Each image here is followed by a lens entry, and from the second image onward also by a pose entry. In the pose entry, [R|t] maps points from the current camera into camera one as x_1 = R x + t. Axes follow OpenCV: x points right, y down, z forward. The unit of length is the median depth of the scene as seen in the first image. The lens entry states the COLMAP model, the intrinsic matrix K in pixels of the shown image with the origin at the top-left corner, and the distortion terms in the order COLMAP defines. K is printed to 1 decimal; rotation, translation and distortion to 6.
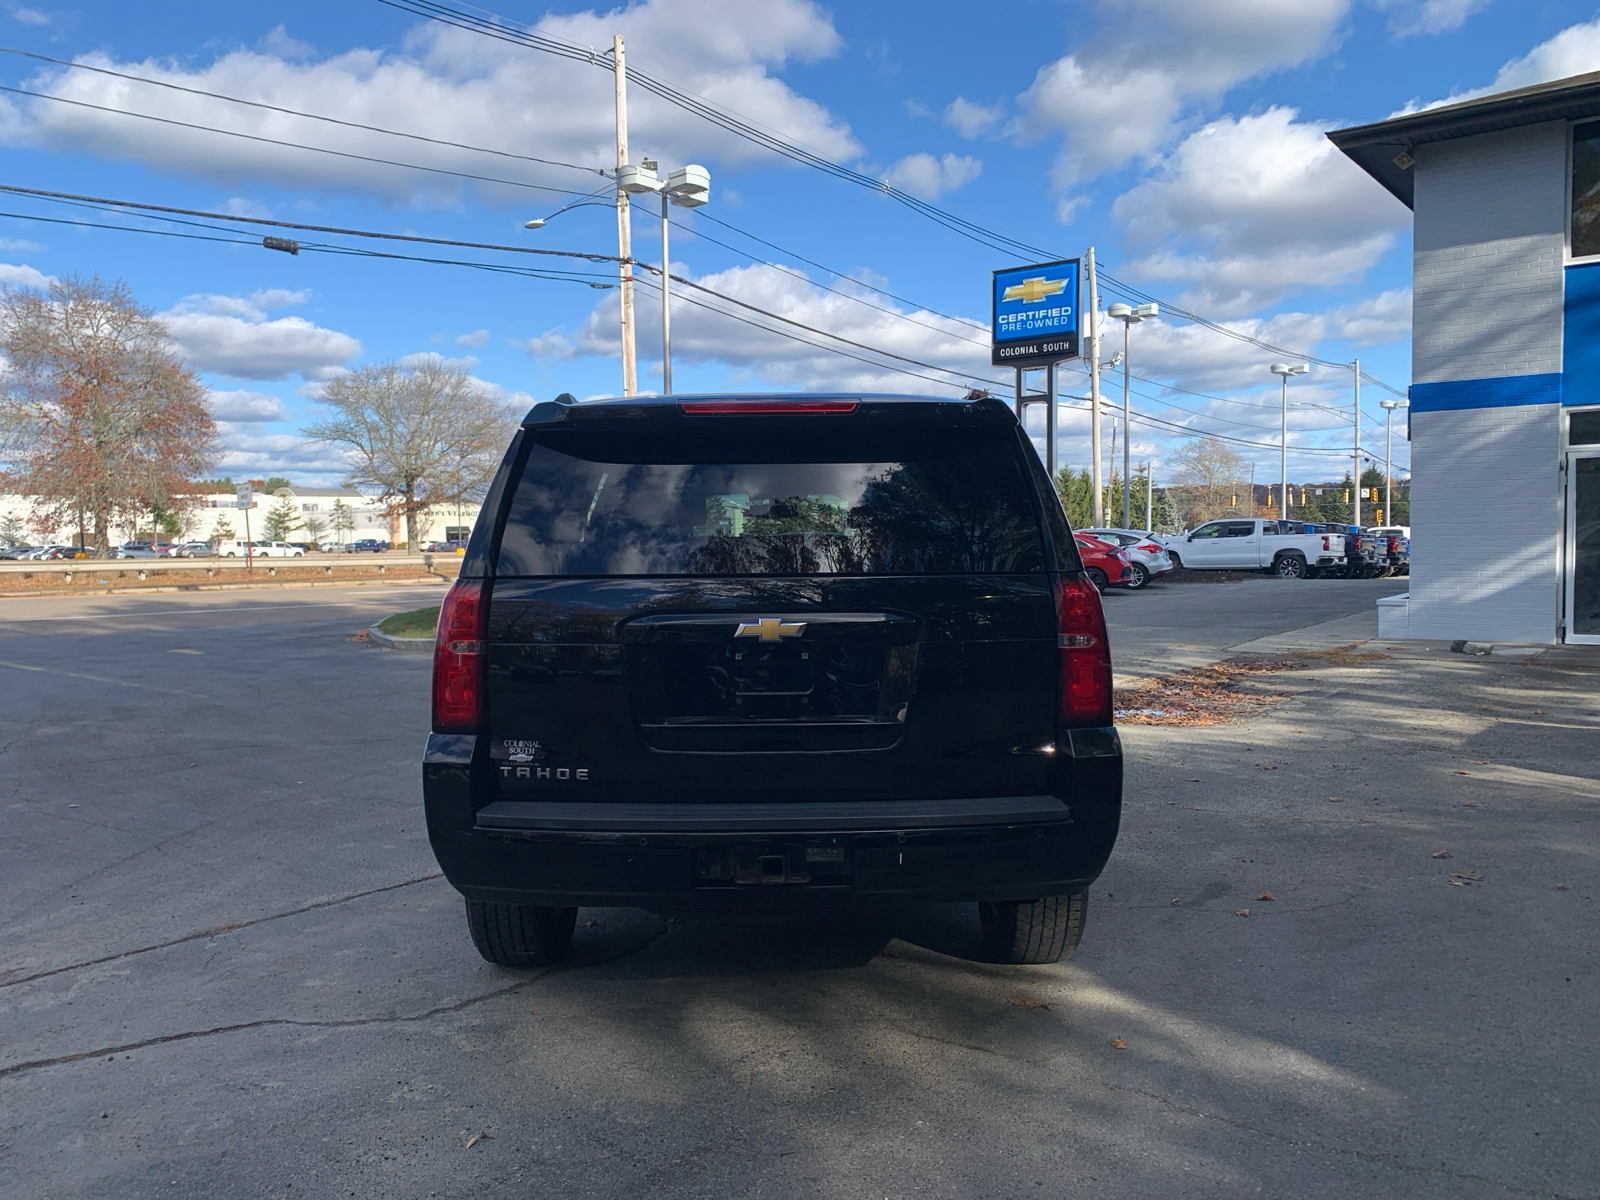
lens RADIAL K [[1209.2, 0, 787.5], [0, 1209.2, 613.8], [0, 0, 1]] dist [0.028214, -0.025222]
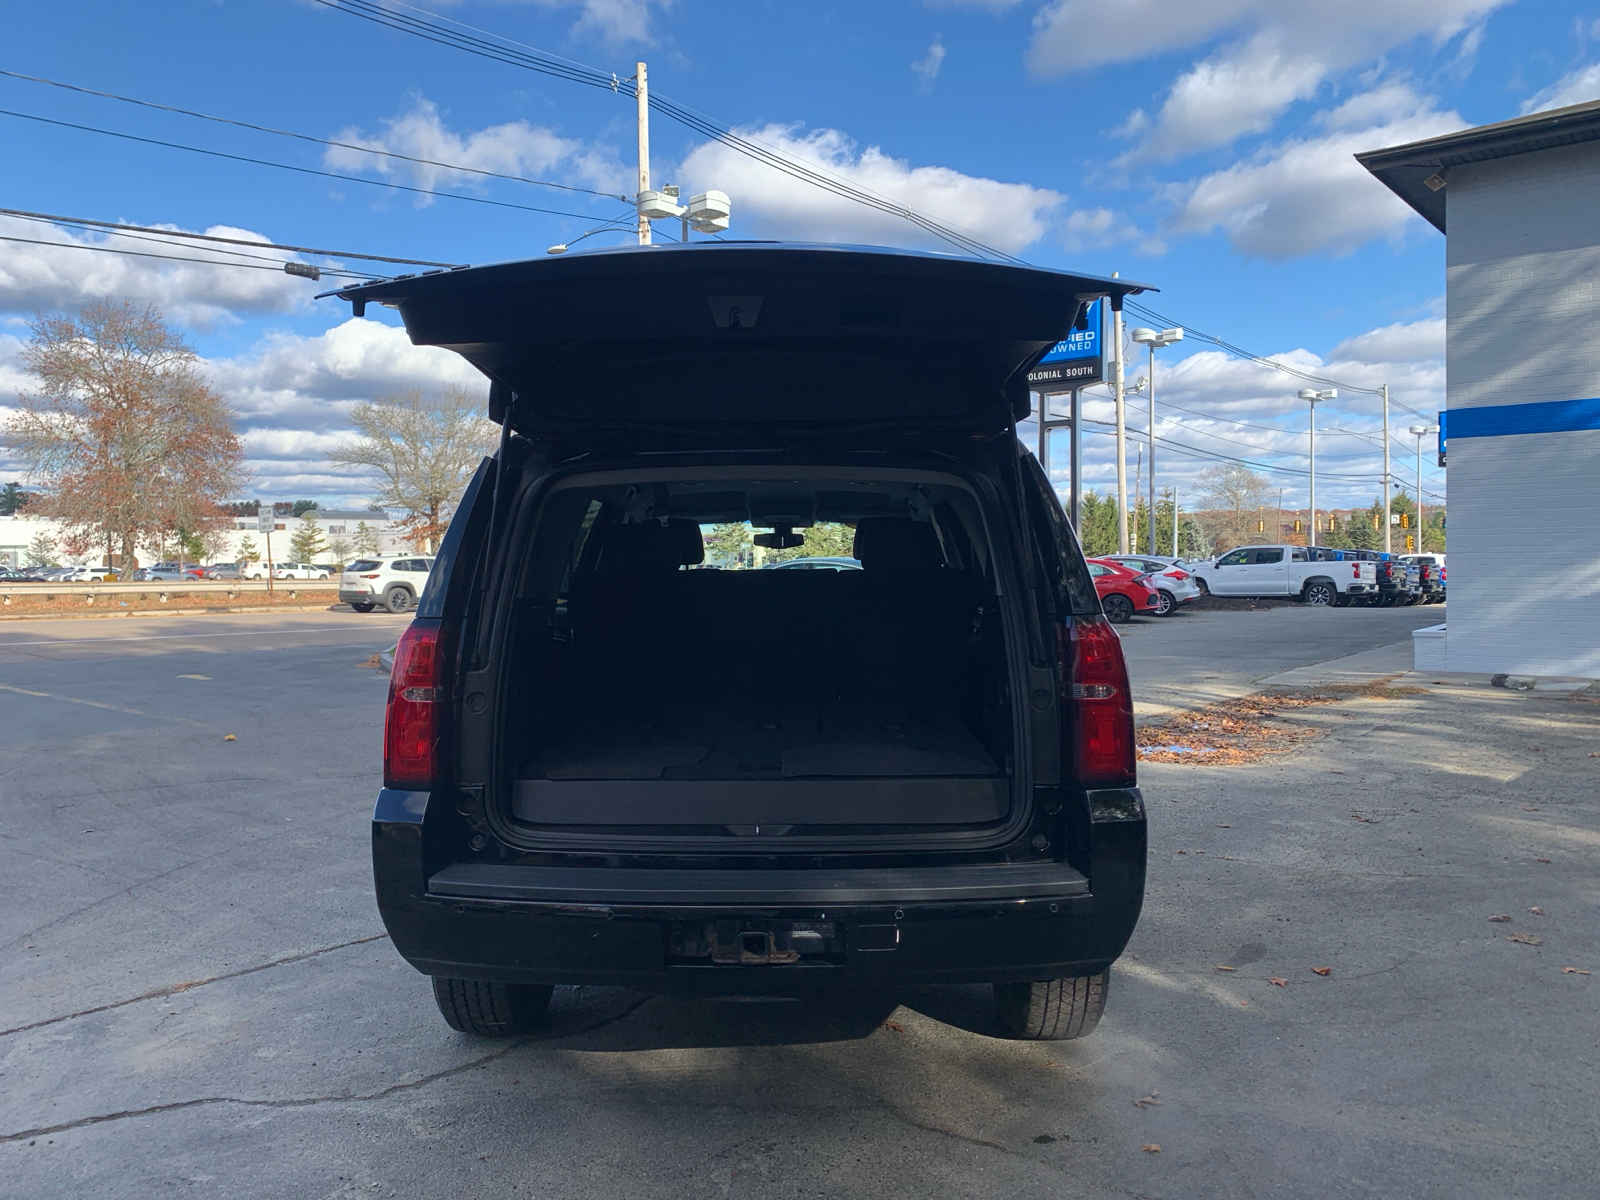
lens RADIAL K [[1209.2, 0, 787.6], [0, 1209.2, 600.6], [0, 0, 1]] dist [0.028214, -0.025222]
pose [[0.999799, 0.004480, -0.019550, 0.003609], [-0.005067, 0.999534, -0.030110, -0.002239], [0.019406, 0.030203, 0.999355, 0.012308]]
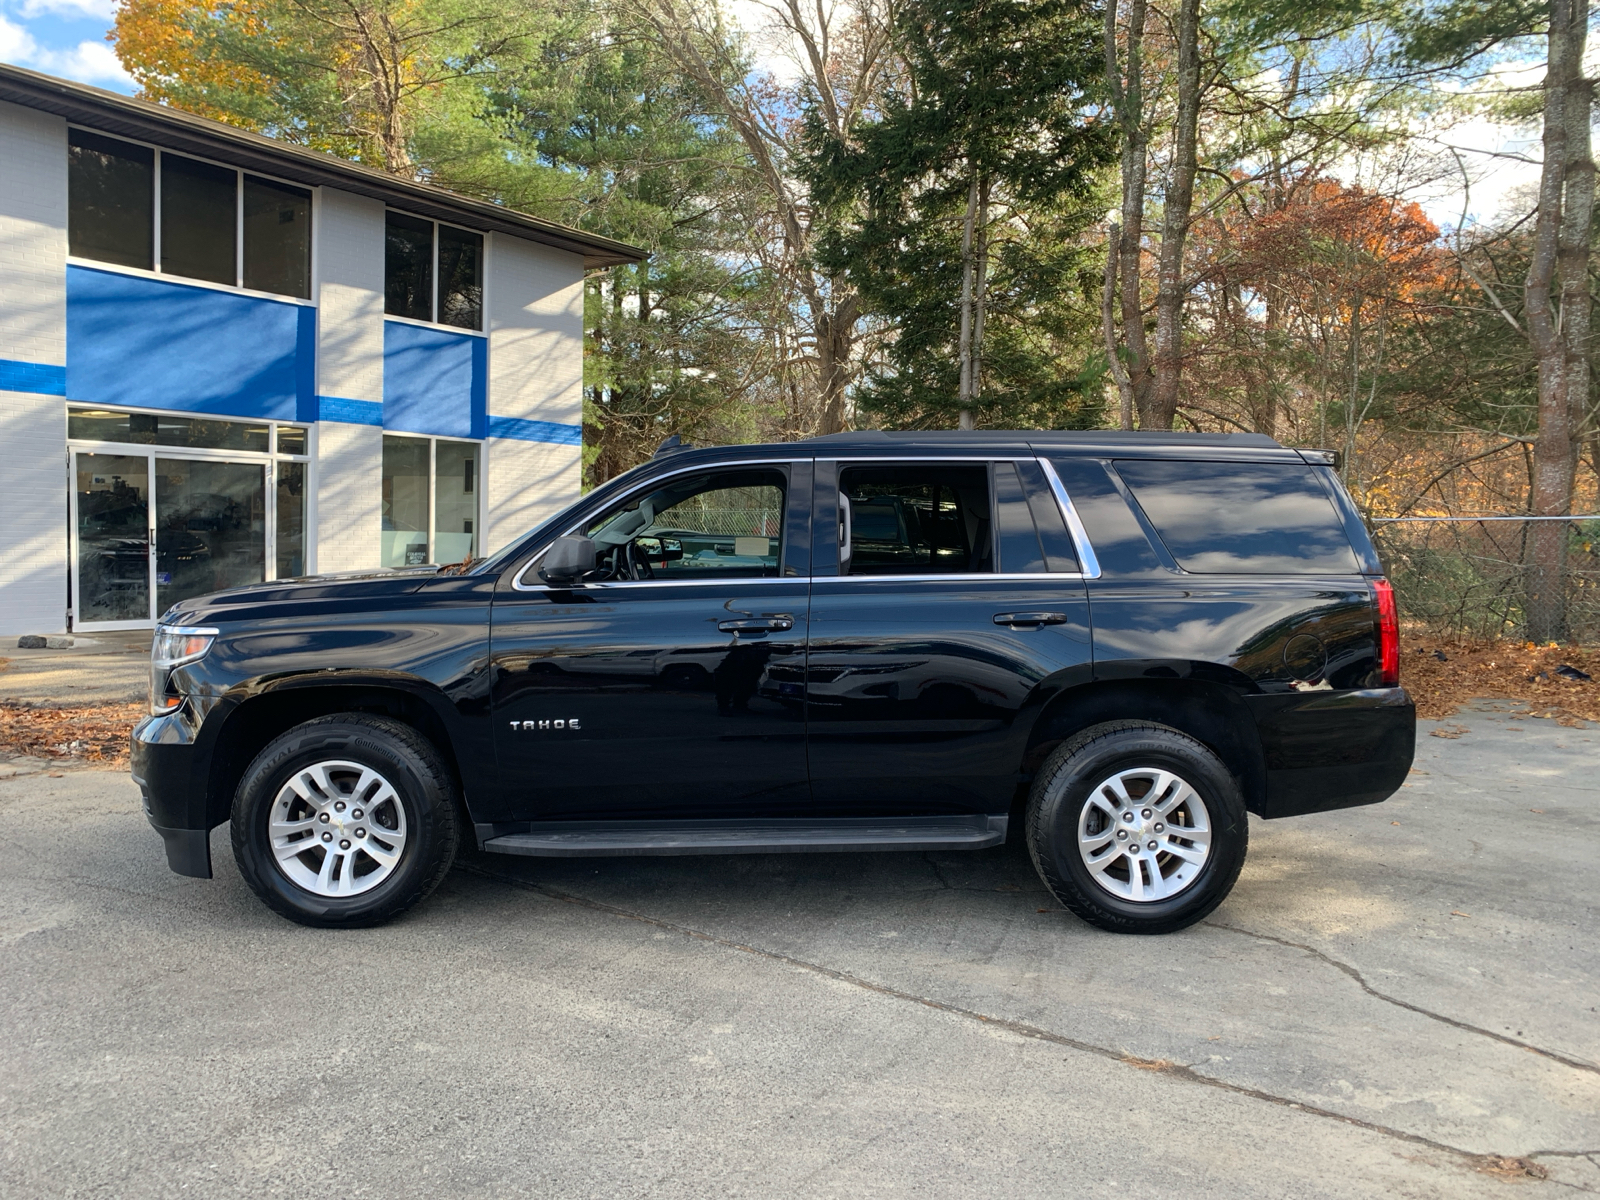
lens RADIAL K [[1209.2, 0, 820.0], [0, 1209.2, 582.3], [0, 0, 1]] dist [0.028214, -0.025222]
pose [[-0.042857, -0.025255, 0.998762, -0.222115], [0.040578, 0.998812, 0.026998, -0.011147], [-0.998257, 0.041685, -0.041782, 0.230206]]
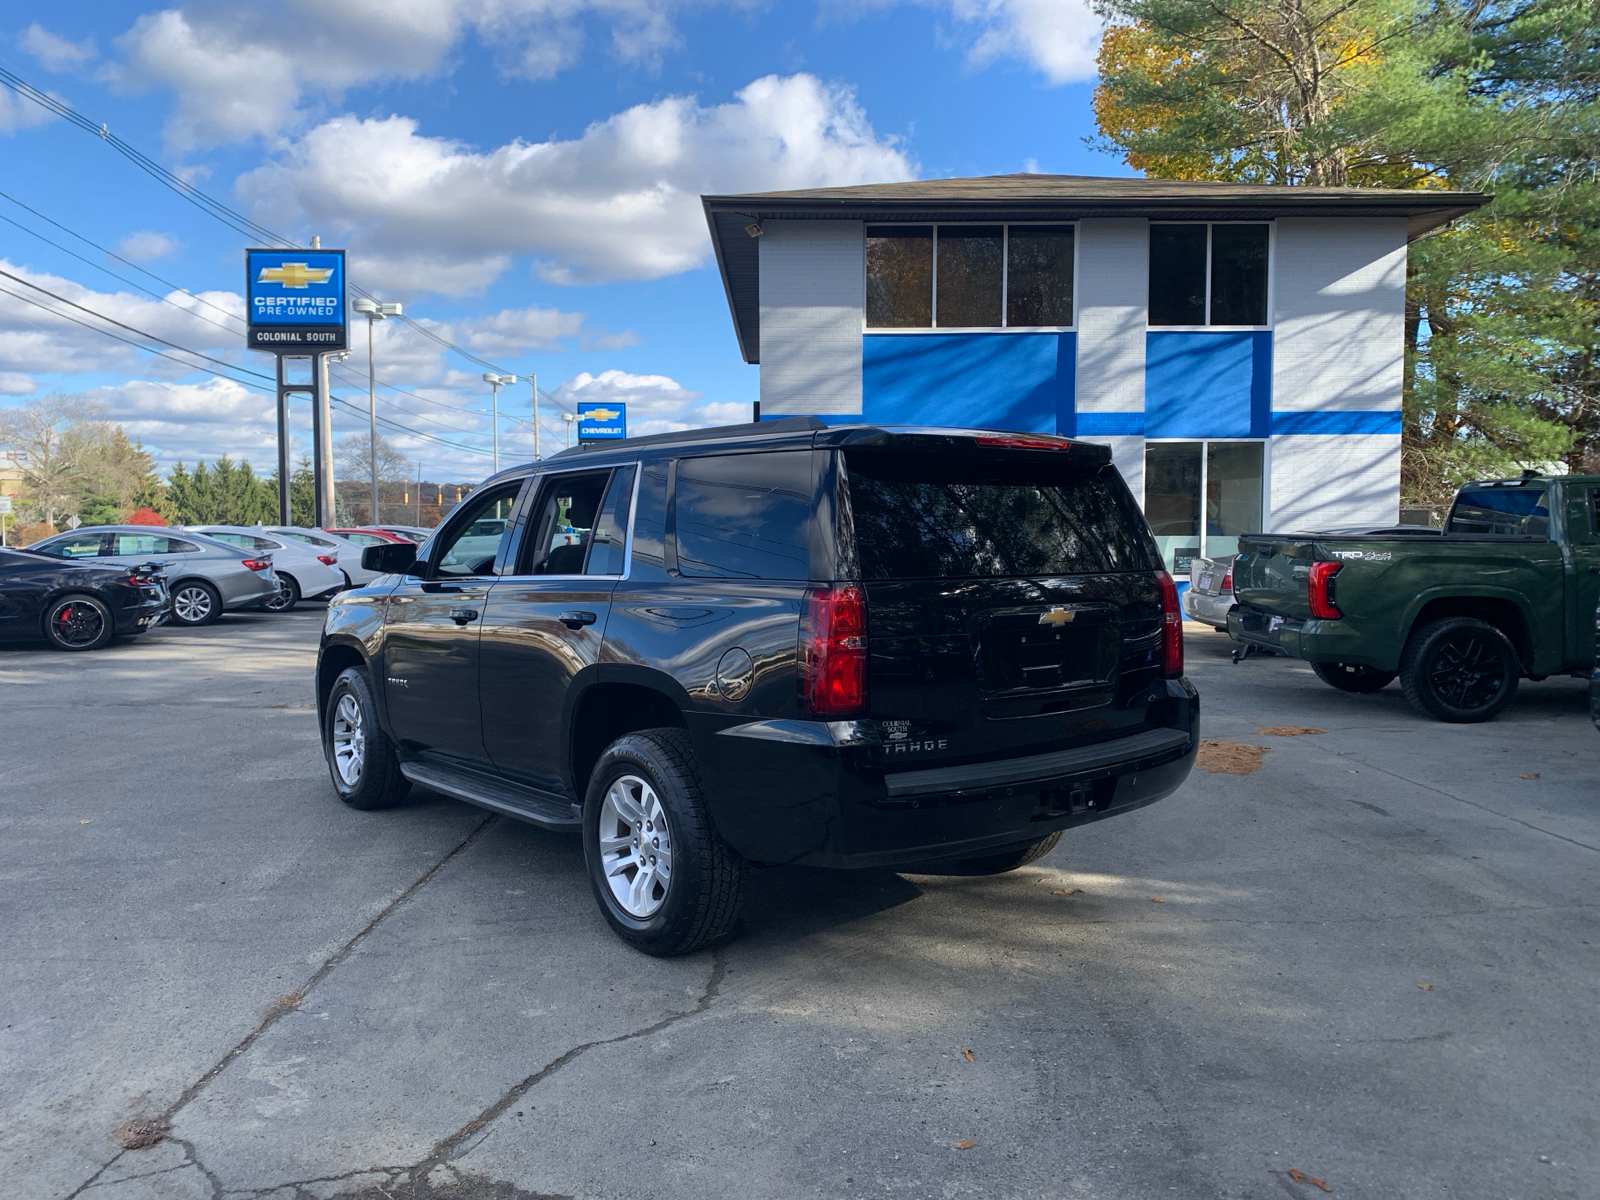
lens RADIAL K [[1209.2, 0, 787.8], [0, 1209.2, 594.5], [0, 0, 1]] dist [0.028214, -0.025222]
pose [[0.777716, -0.023174, 0.628188, -0.135732], [0.031109, 0.999515, -0.001641, -0.002391], [-0.627846, 0.020818, 0.778059, 0.021815]]
